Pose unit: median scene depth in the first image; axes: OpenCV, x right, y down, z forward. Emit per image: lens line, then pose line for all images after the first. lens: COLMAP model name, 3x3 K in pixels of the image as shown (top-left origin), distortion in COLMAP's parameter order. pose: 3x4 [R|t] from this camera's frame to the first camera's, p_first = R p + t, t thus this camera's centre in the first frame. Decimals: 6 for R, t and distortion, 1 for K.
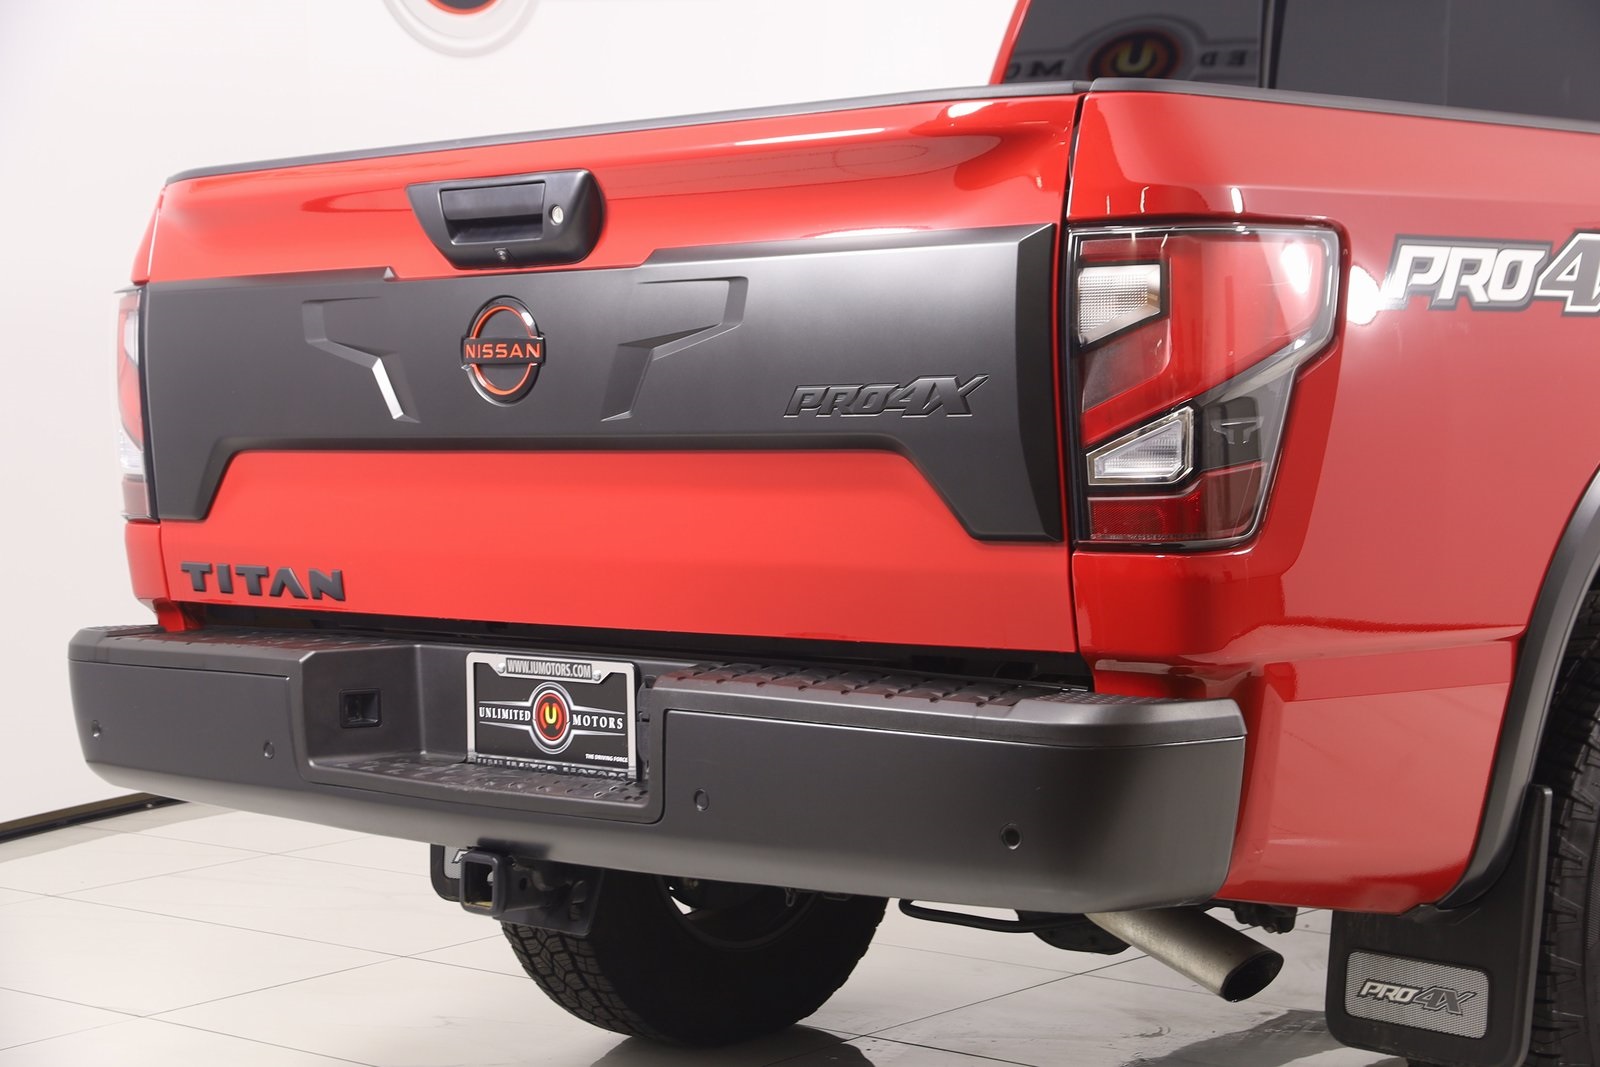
lens RADIAL K [[2911.3, 0, 800.0], [0, 2911.3, 533.5], [0, 0, 1]] dist [0.116779, 0.163985]
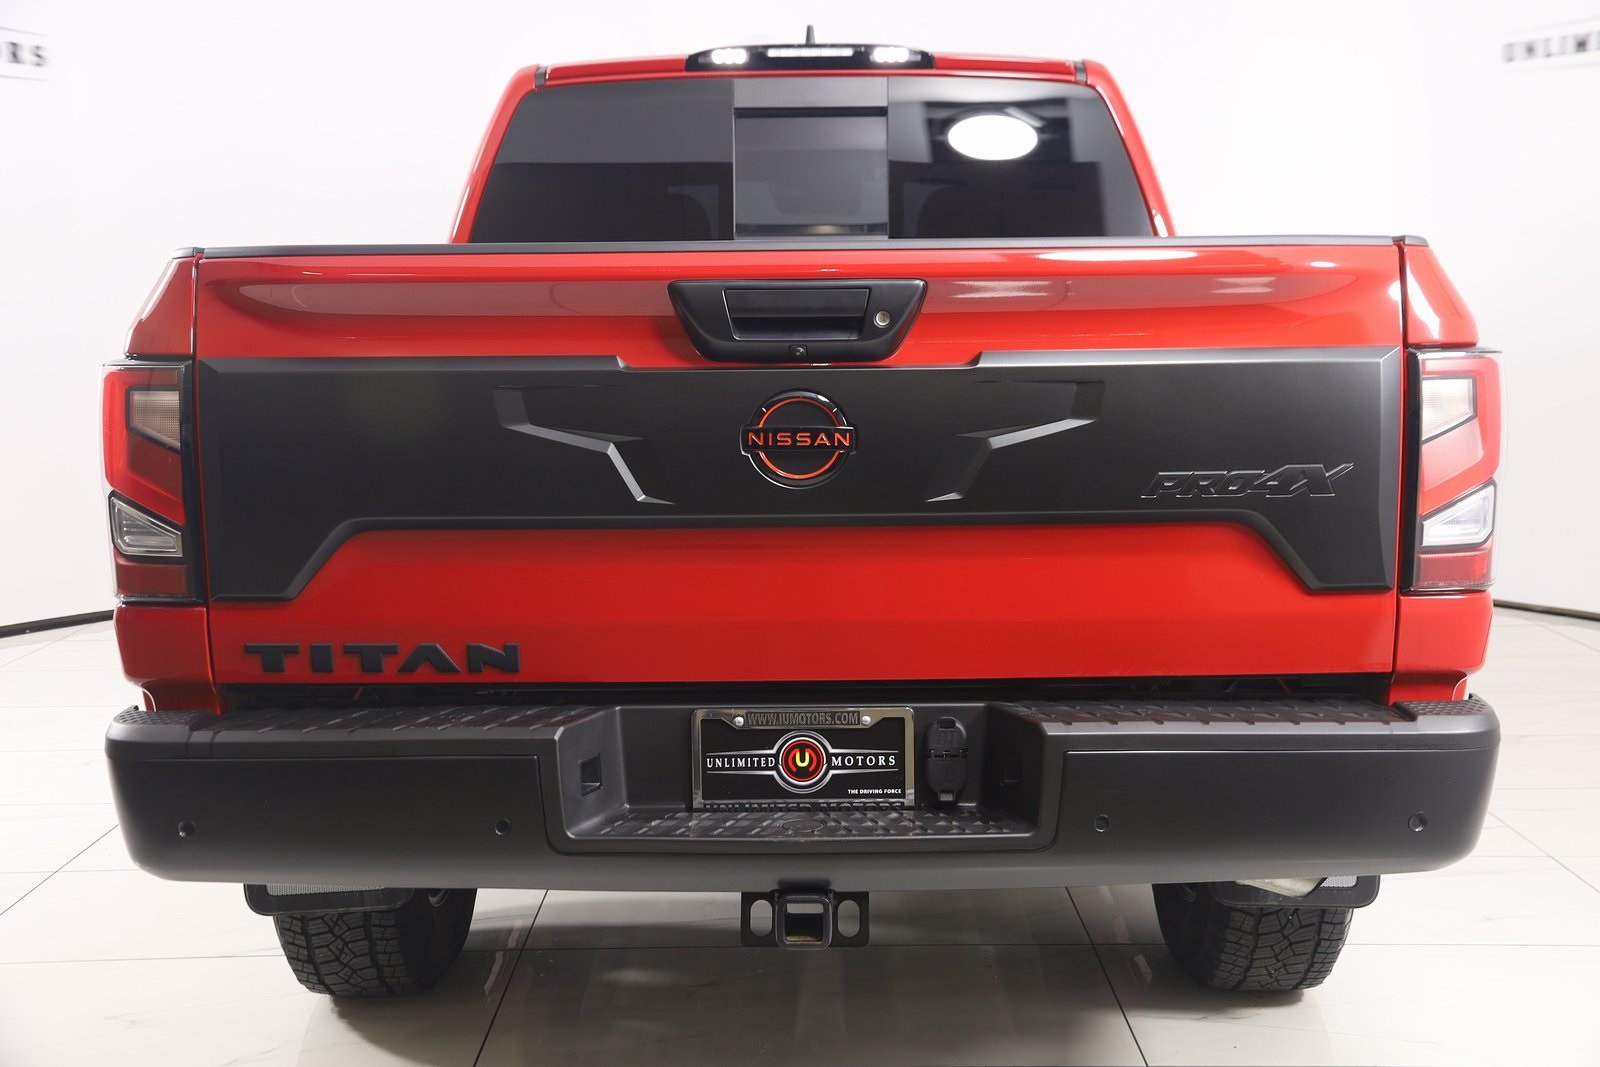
lens RADIAL K [[1840.4, 0, 800.0], [0, 1840.4, 533.5], [0, 0, 1]] dist [0.014970, 0.021818]
pose [[0.733443, -0.067433, 0.676398, -0.561693], [0.029747, 0.997298, 0.067169, -0.072350], [-0.679099, -0.029144, 0.733467, 0.484134]]
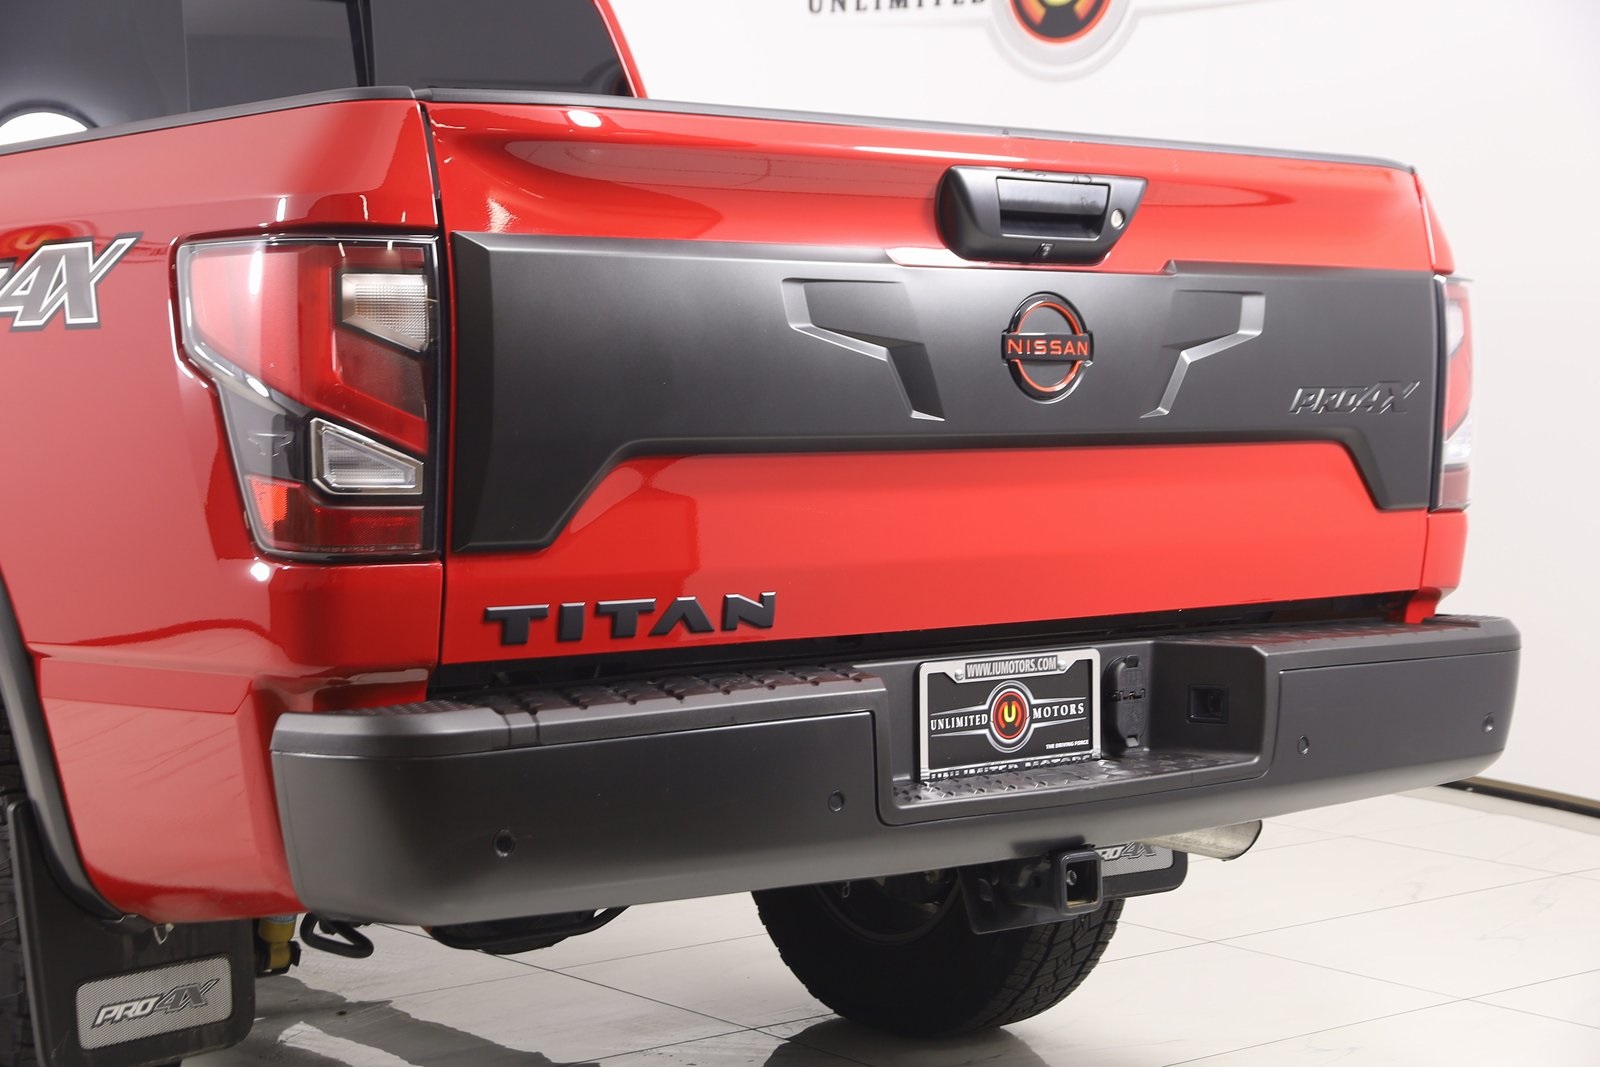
lens RADIAL K [[2819.9, 0, 800.0], [0, 2819.9, 533.5], [0, 0, 1]] dist [0.145297, 0.103767]
pose [[0.116521, -0.033748, 0.992615, -1.052751], [0.047903, 0.998450, 0.028323, -0.030057], [-0.992032, 0.044248, 0.117957, 0.957118]]
